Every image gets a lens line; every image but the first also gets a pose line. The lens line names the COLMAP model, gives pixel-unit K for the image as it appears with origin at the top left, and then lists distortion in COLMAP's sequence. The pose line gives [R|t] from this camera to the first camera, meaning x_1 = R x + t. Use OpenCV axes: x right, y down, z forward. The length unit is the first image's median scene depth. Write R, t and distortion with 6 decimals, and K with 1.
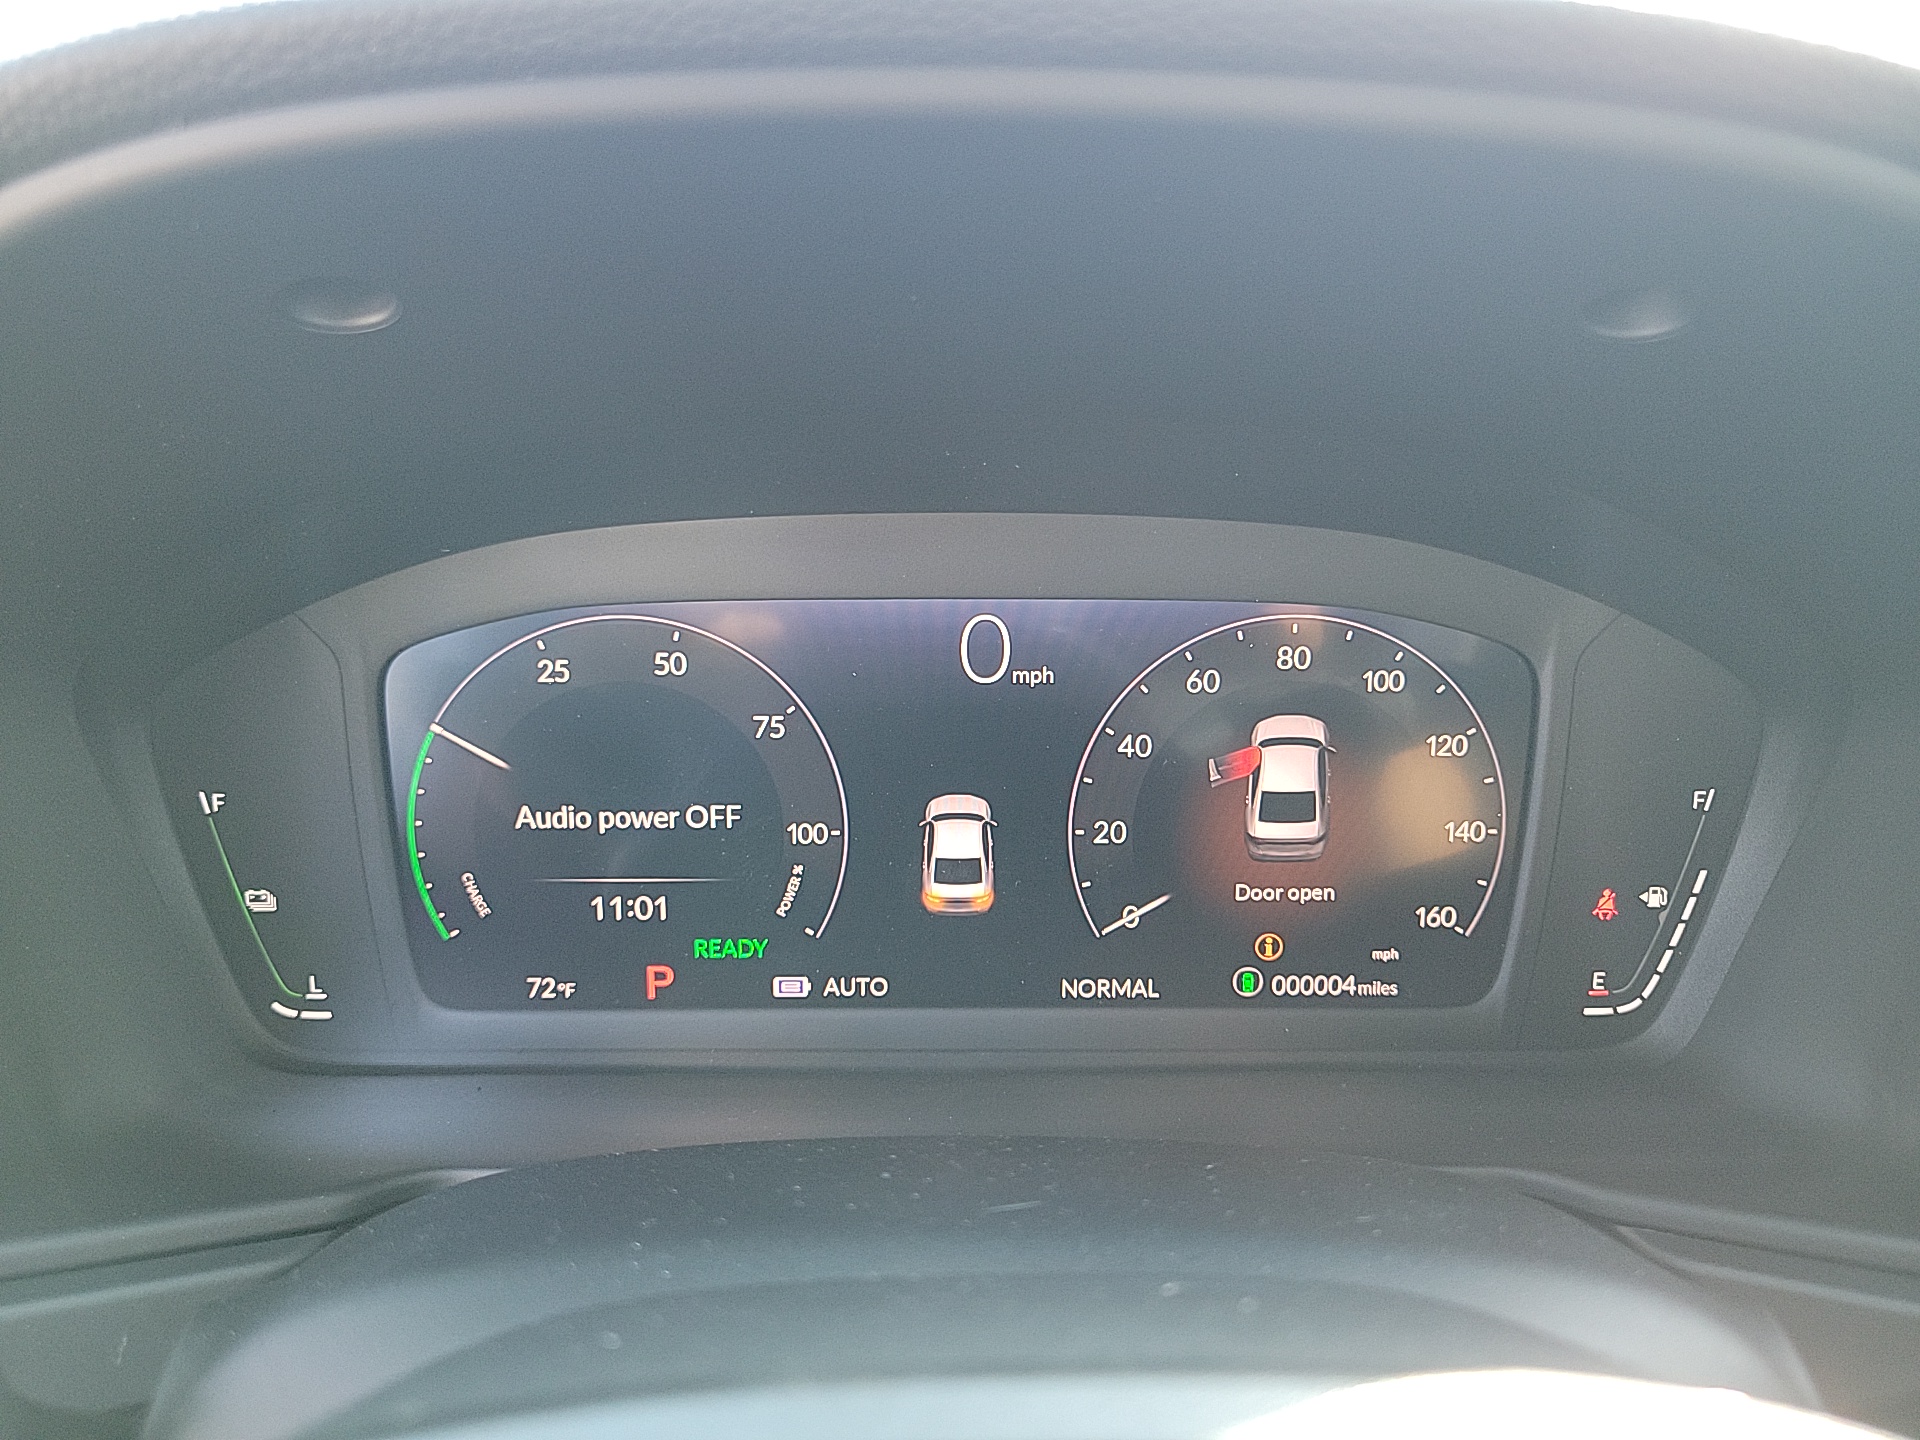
lens RADIAL K [[1473.4, 0, 945.1], [0, 1473.4, 709.4], [0, 0, 1]] dist [0.044606, -0.043261]
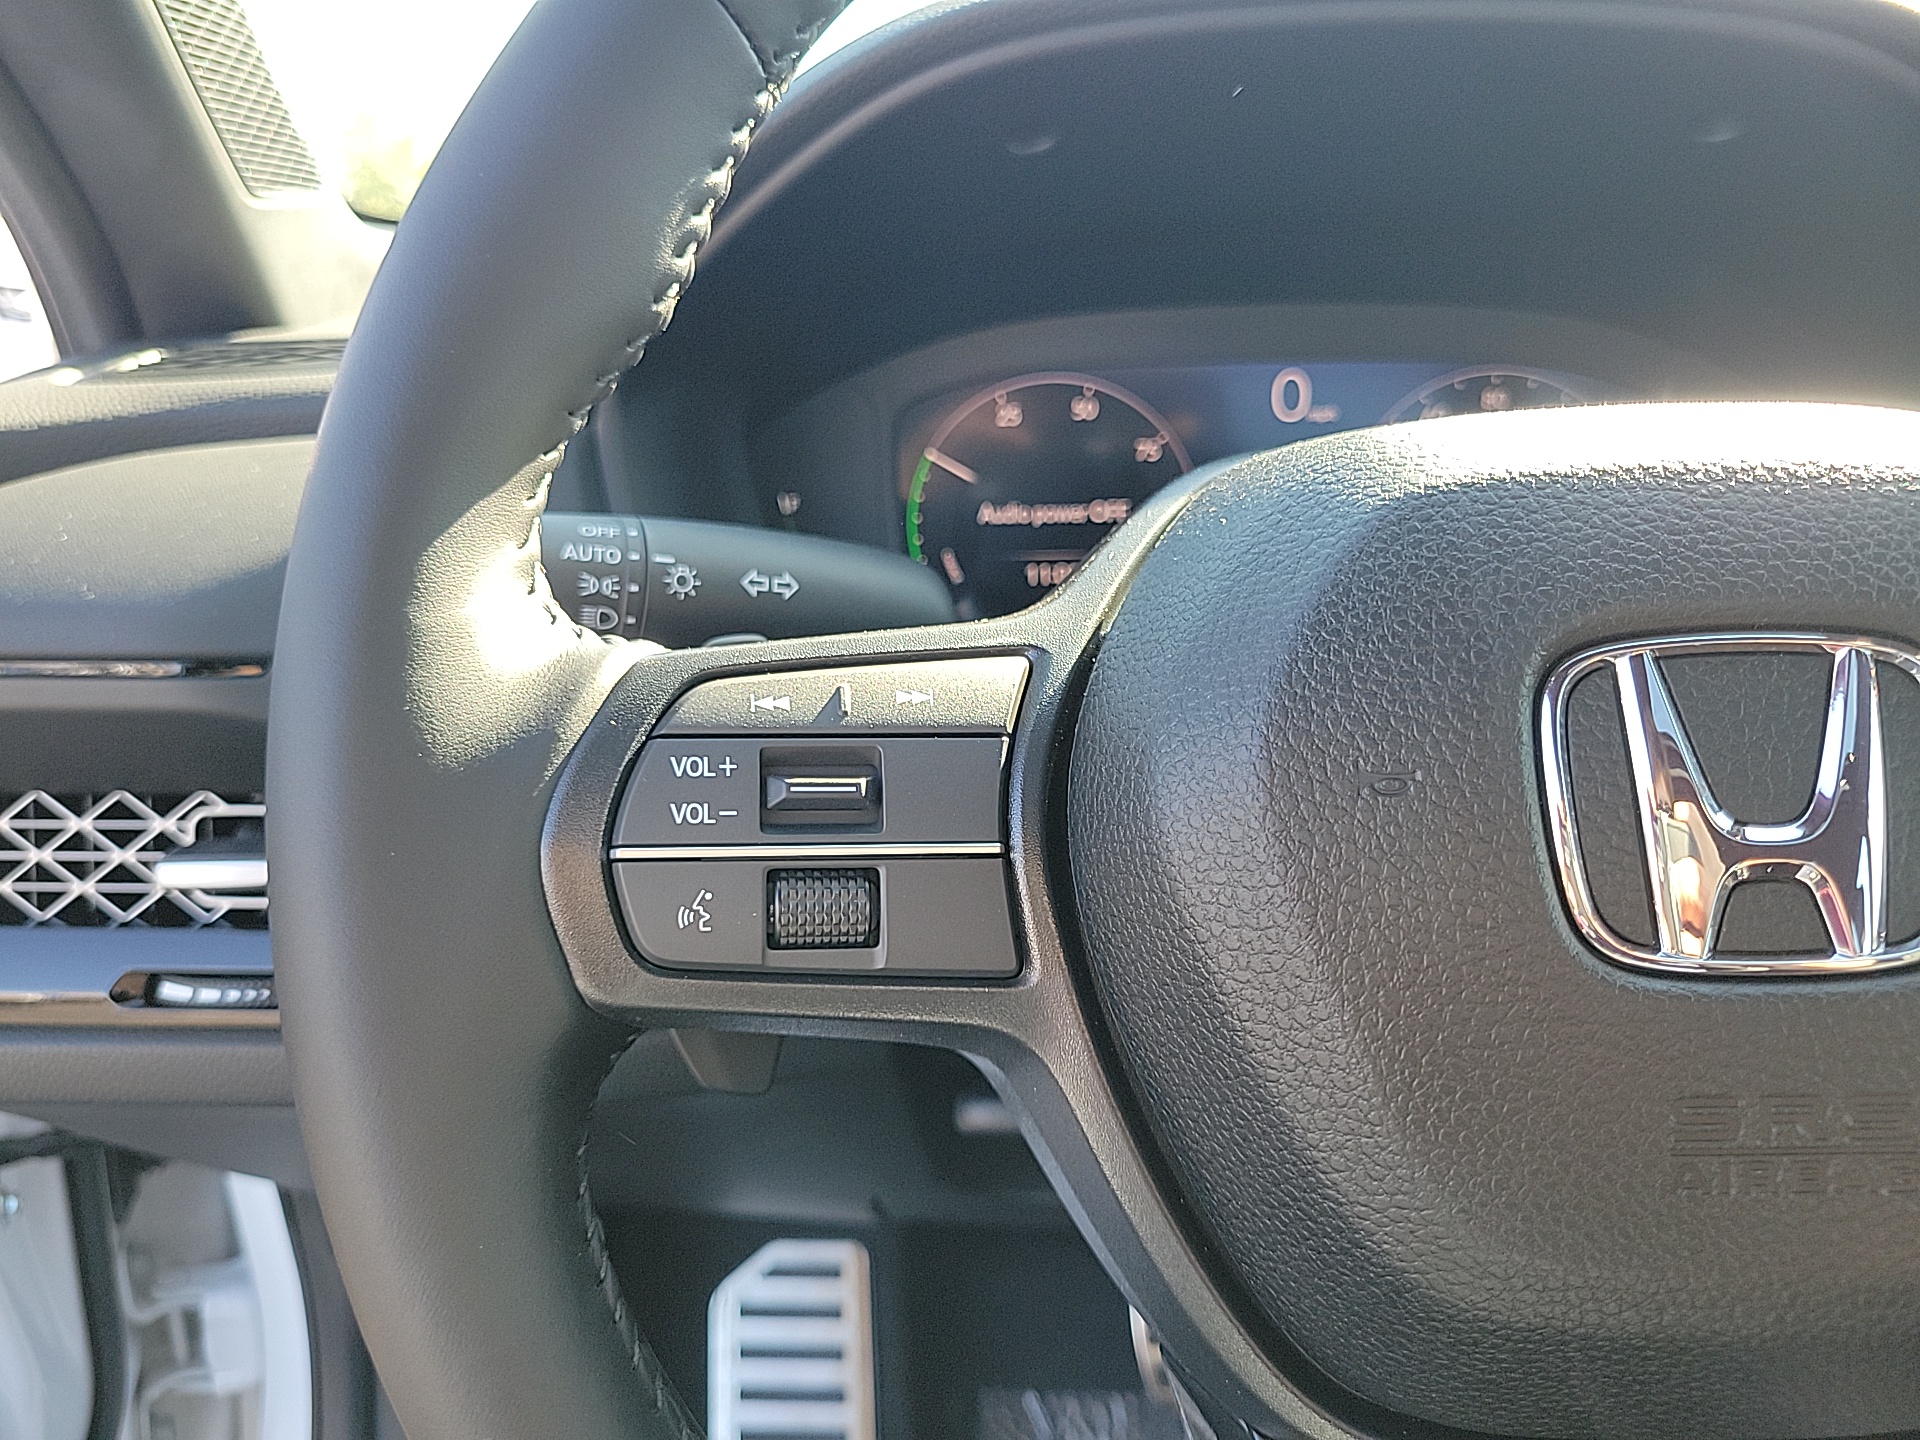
lens RADIAL K [[1473.4, 0, 939.5], [0, 1473.4, 712.2], [0, 0, 1]] dist [0.044606, -0.043261]
pose [[0.998425, -0.007238, -0.055637, -0.247433], [0.007321, 0.999972, 0.001281, 0.278069], [0.055626, -0.001687, 0.998450, -0.556191]]
